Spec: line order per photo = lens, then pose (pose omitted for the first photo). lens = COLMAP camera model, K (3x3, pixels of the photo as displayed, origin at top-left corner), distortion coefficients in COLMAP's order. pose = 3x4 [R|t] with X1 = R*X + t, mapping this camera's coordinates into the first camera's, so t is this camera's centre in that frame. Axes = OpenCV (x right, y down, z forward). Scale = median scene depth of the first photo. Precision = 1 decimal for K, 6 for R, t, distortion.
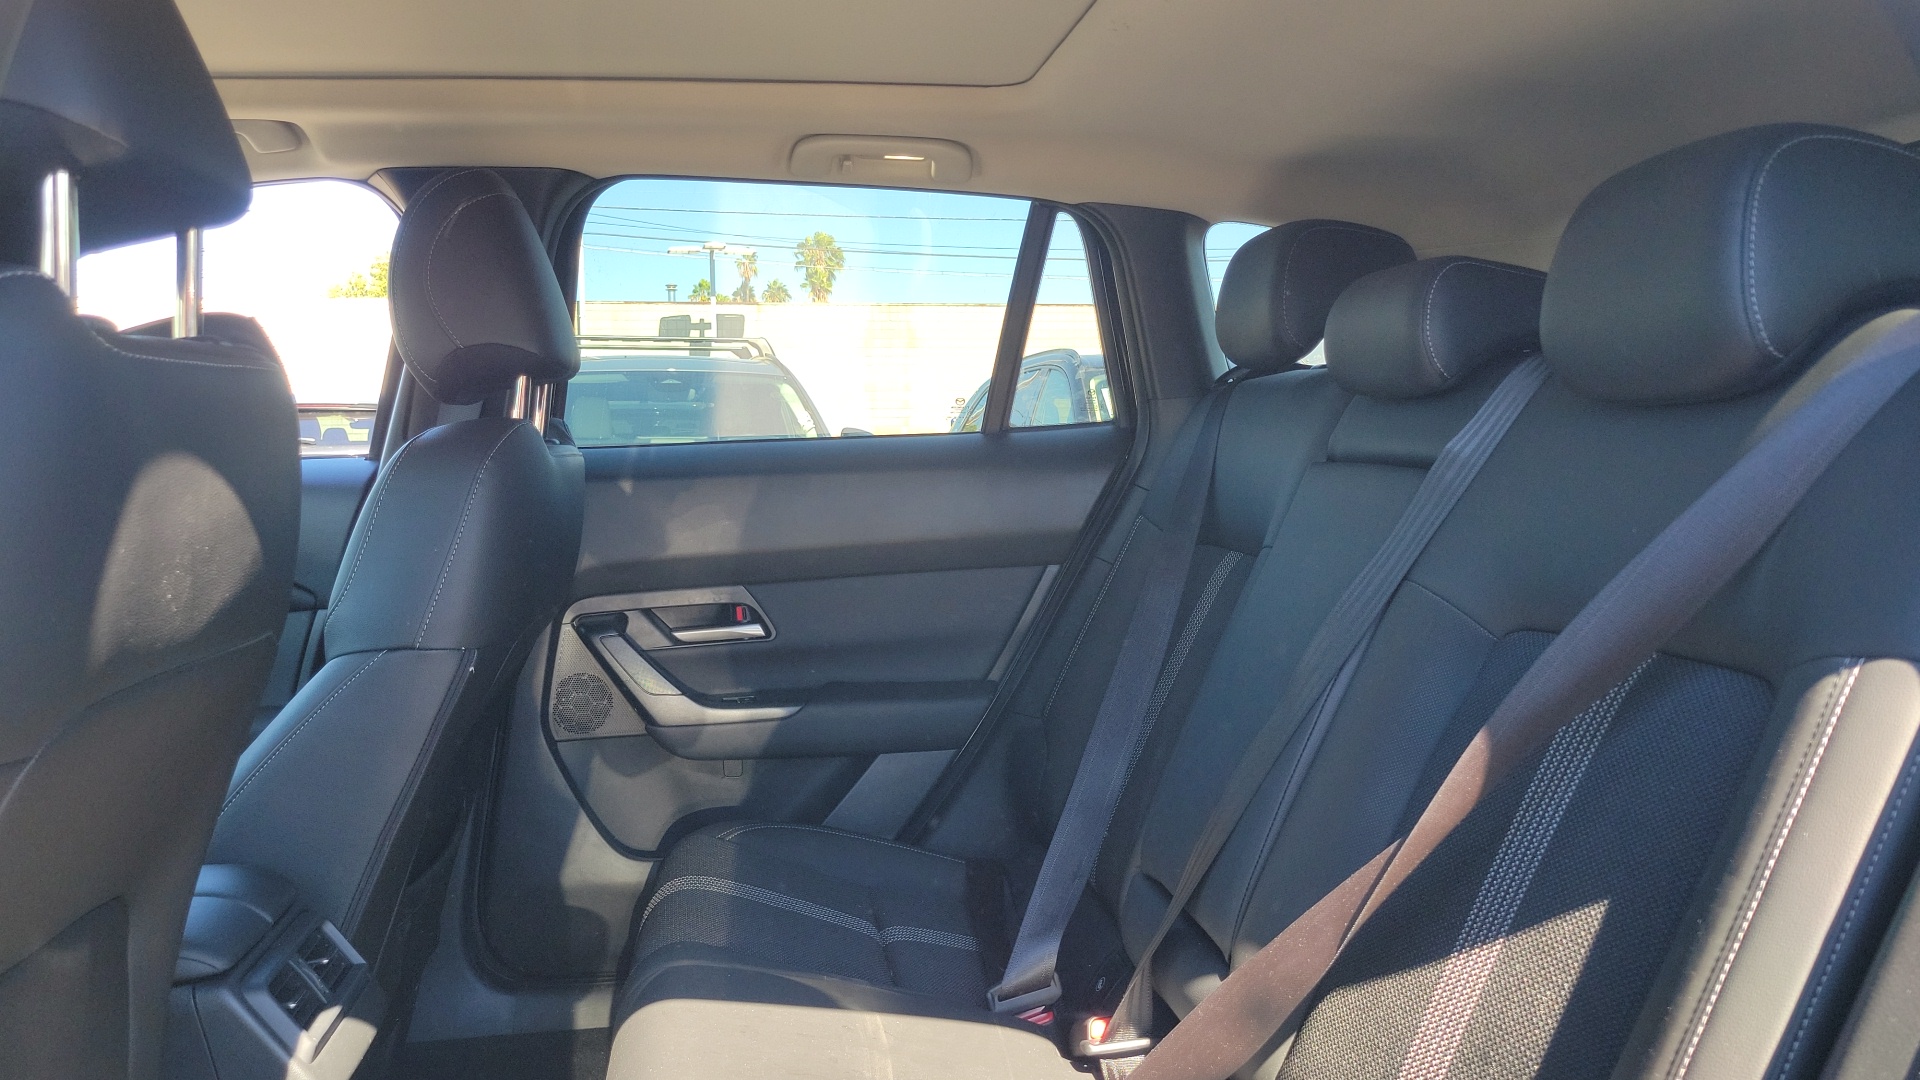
lens RADIAL K [[1494.8, 0, 966.8], [0, 1494.8, 543.0], [0, 0, 1]] dist [0.028570, -0.018399]
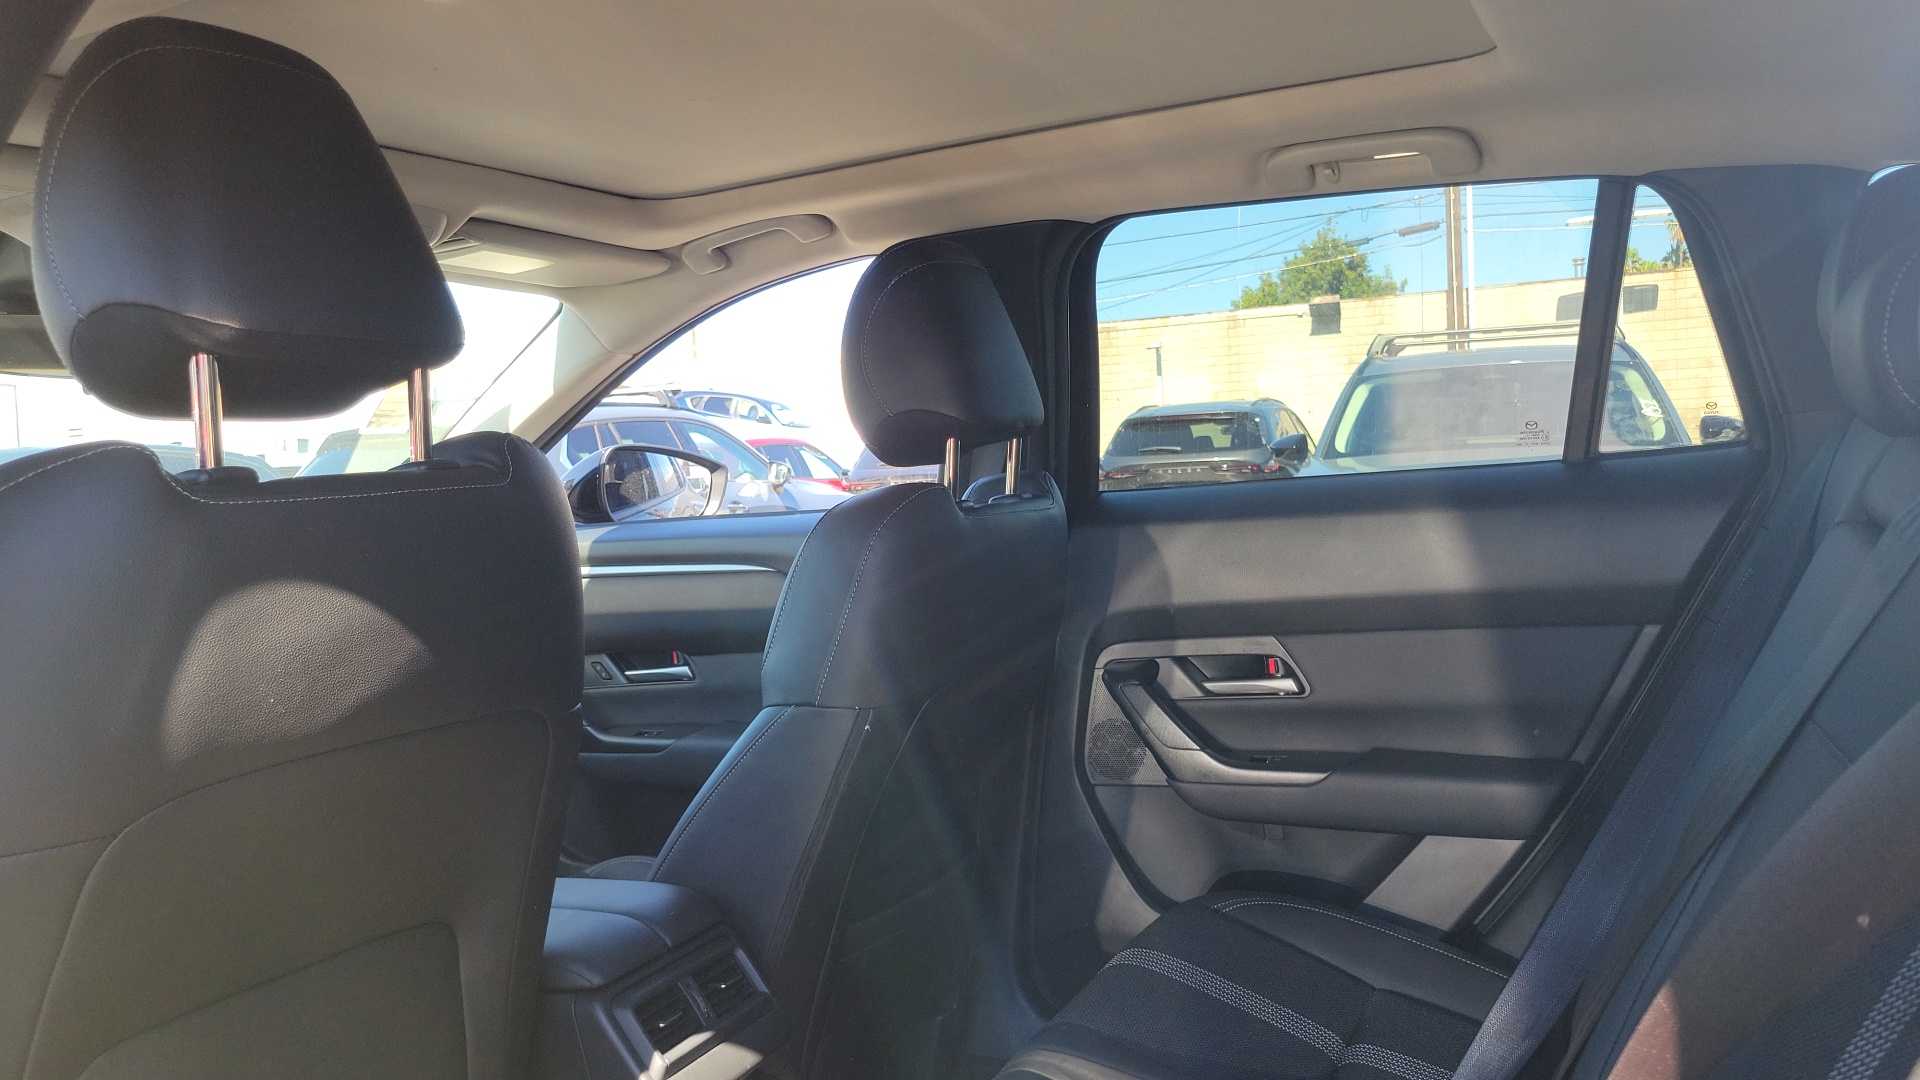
lens RADIAL K [[1494.8, 0, 959.4], [0, 1494.8, 531.0], [0, 0, 1]] dist [0.028570, -0.018399]
pose [[0.810846, -0.000350, -0.585260, 0.238483], [0.001197, 0.999999, 0.001060, -0.038498], [0.585259, -0.001560, 0.810845, 0.137521]]
